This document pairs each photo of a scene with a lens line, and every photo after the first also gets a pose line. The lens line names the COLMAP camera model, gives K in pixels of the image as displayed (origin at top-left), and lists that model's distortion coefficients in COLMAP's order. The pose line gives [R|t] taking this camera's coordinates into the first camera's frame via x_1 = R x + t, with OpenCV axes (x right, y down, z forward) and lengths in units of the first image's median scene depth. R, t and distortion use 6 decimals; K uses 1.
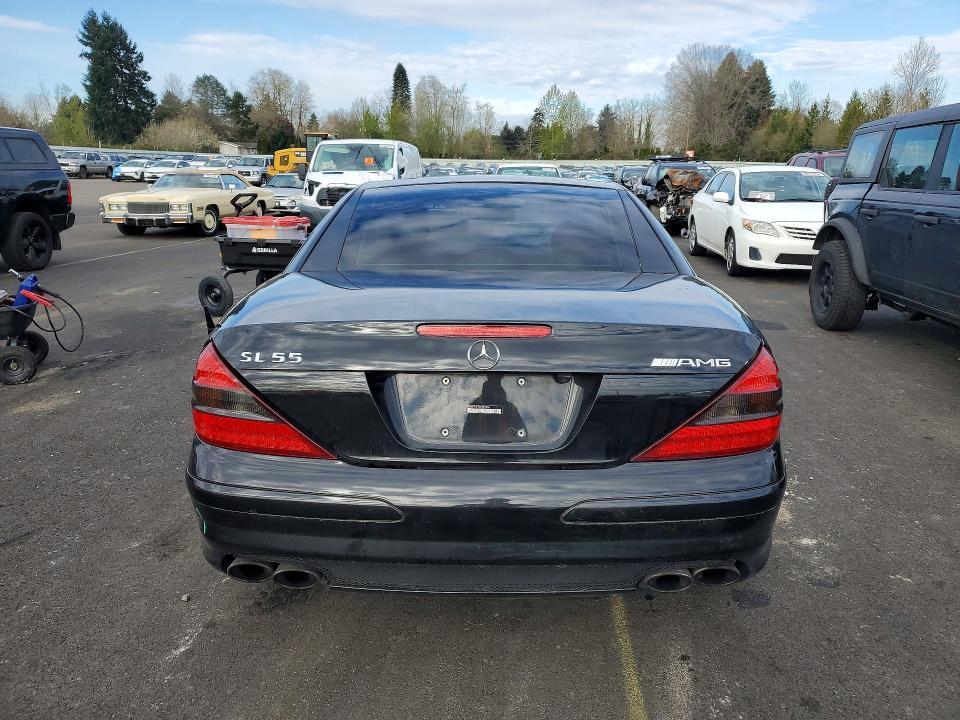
lens RADIAL K [[729.9, 0, 480.0], [0, 729.9, 360.0], [0, 0, 1]] dist [0.004643, 0.007145]
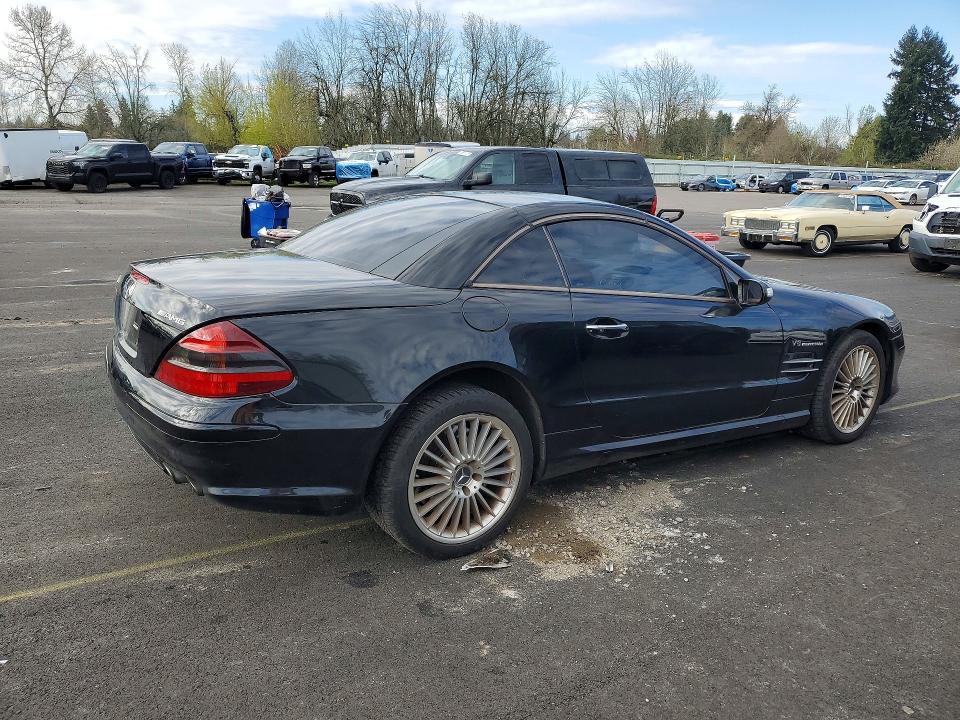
lens RADIAL K [[743.5, 0, 480.0], [0, 743.5, 360.0], [0, 0, 1]] dist [-0.001092, 0.005871]
pose [[0.583167, 0.201944, -0.786851, 0.183027], [-0.224363, 0.970972, 0.082914, -0.017419], [0.780754, 0.128188, 0.611548, 0.060259]]
